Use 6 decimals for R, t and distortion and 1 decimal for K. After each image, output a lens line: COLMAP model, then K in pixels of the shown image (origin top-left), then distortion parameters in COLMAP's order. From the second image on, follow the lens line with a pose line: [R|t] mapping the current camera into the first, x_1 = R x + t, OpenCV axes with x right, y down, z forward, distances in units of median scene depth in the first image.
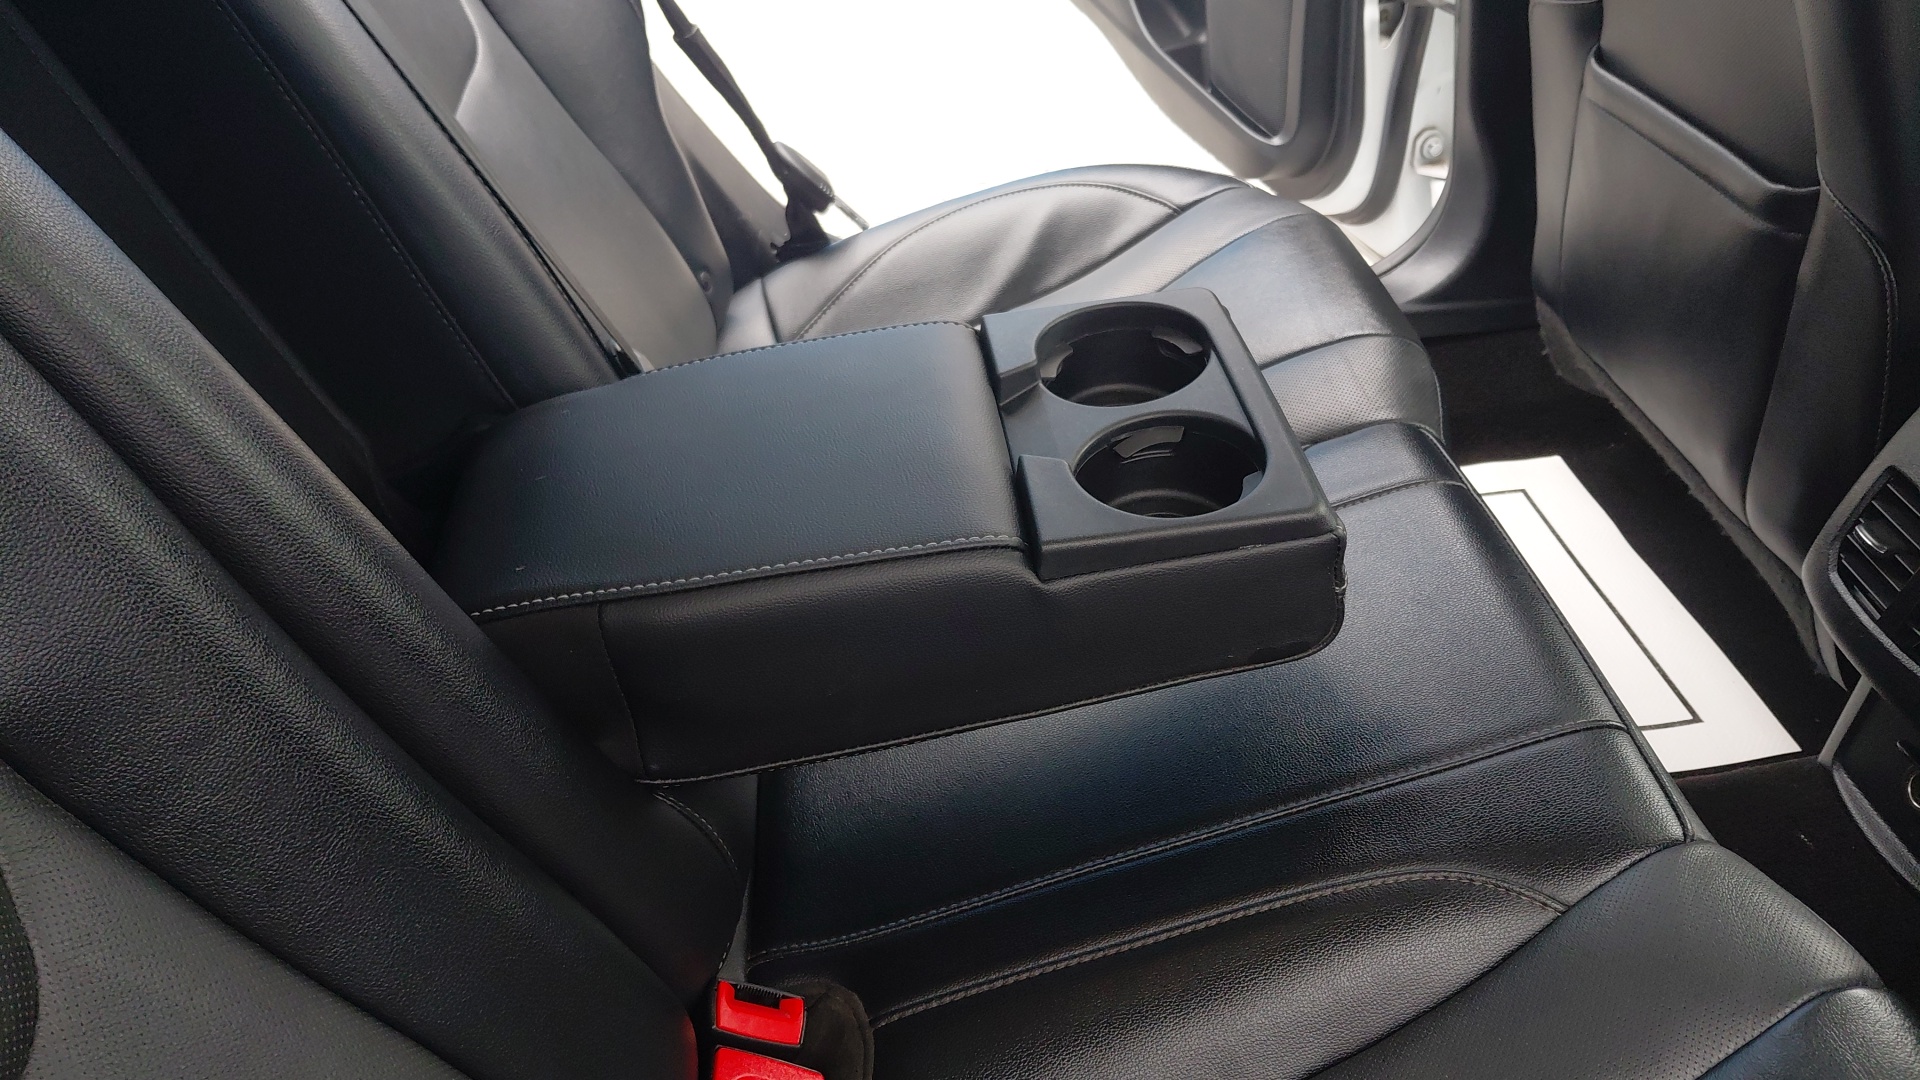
lens RADIAL K [[1386.0, 0, 979.0], [0, 1386.0, 532.8], [0, 0, 1]] dist [0.051999, -0.135979]
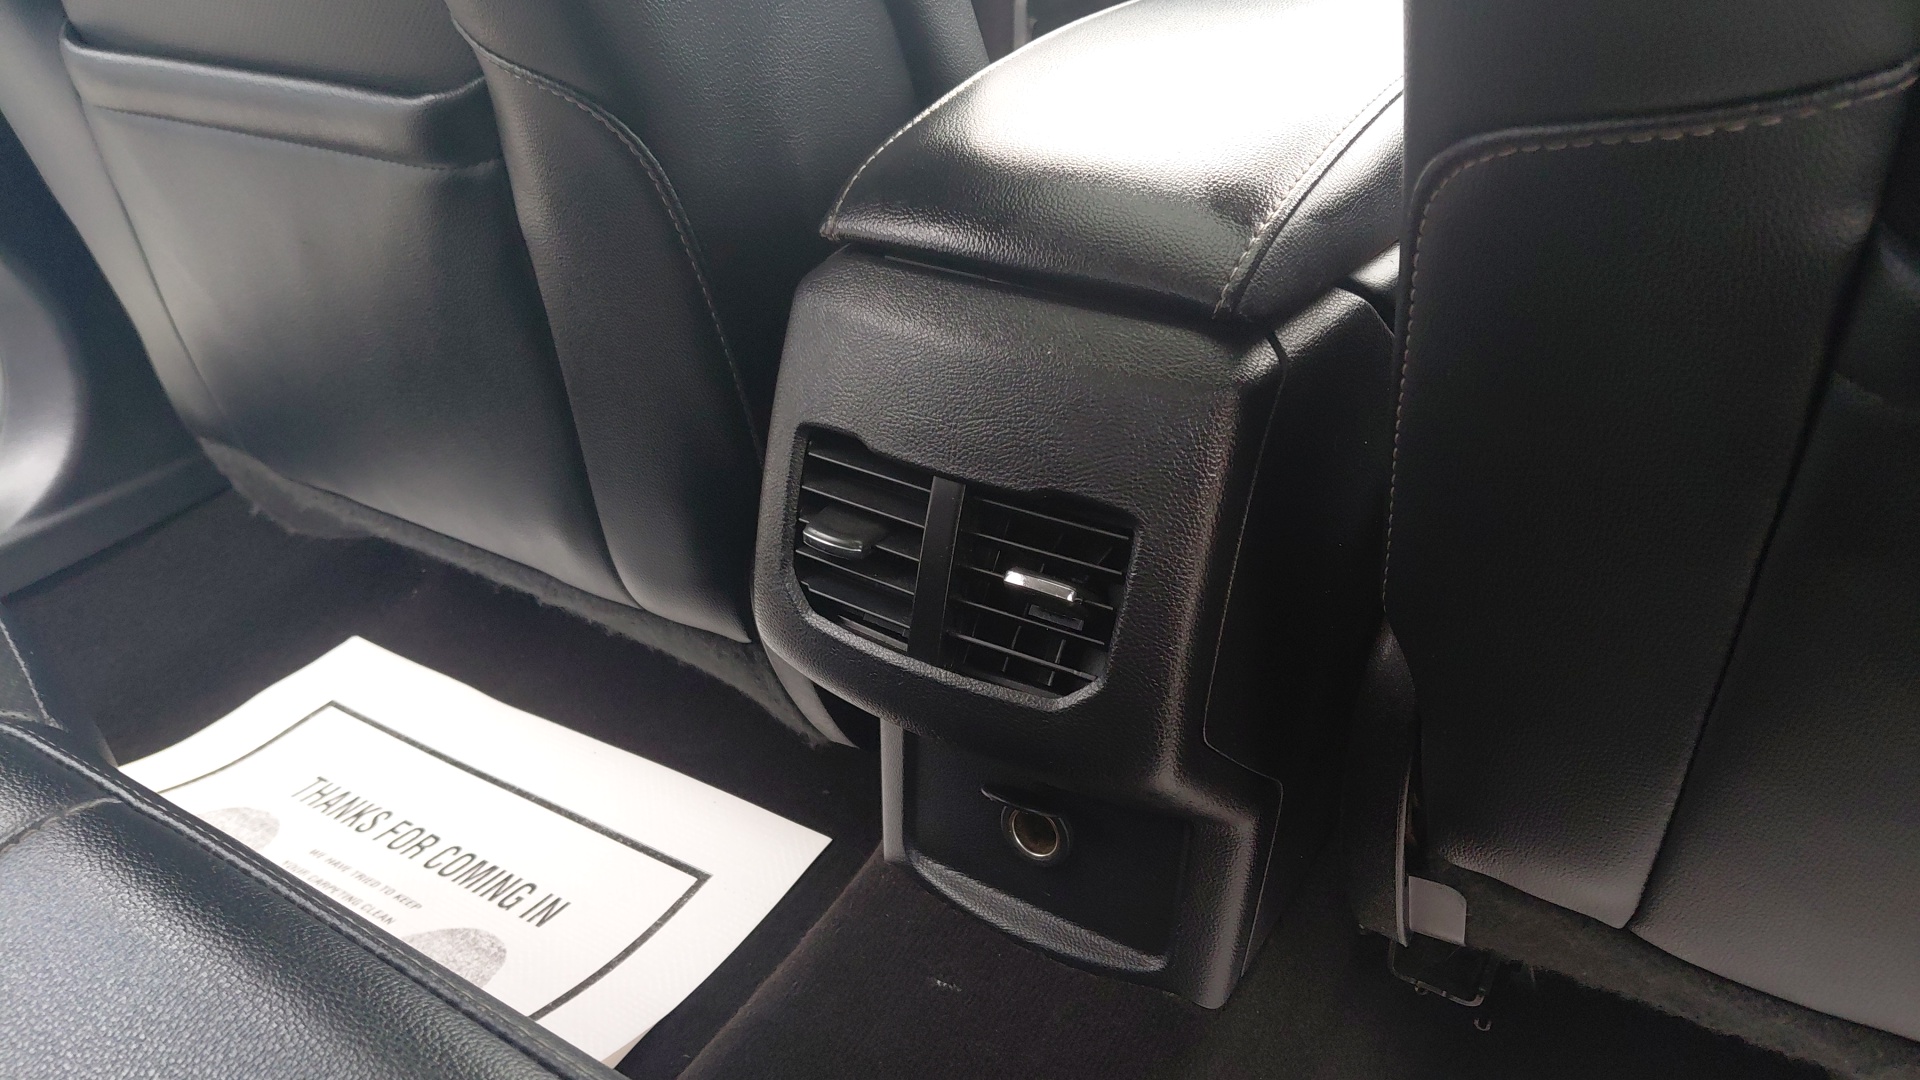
lens RADIAL K [[1402.5, 0, 960.0], [0, 1402.5, 540.0], [0, 0, 1]] dist [0.122102, -0.300934]
pose [[0.620500, -0.384078, 0.683713, 0.184930], [0.465499, 0.882031, 0.073023, -0.011022], [-0.631102, 0.272958, 0.726088, 0.376038]]
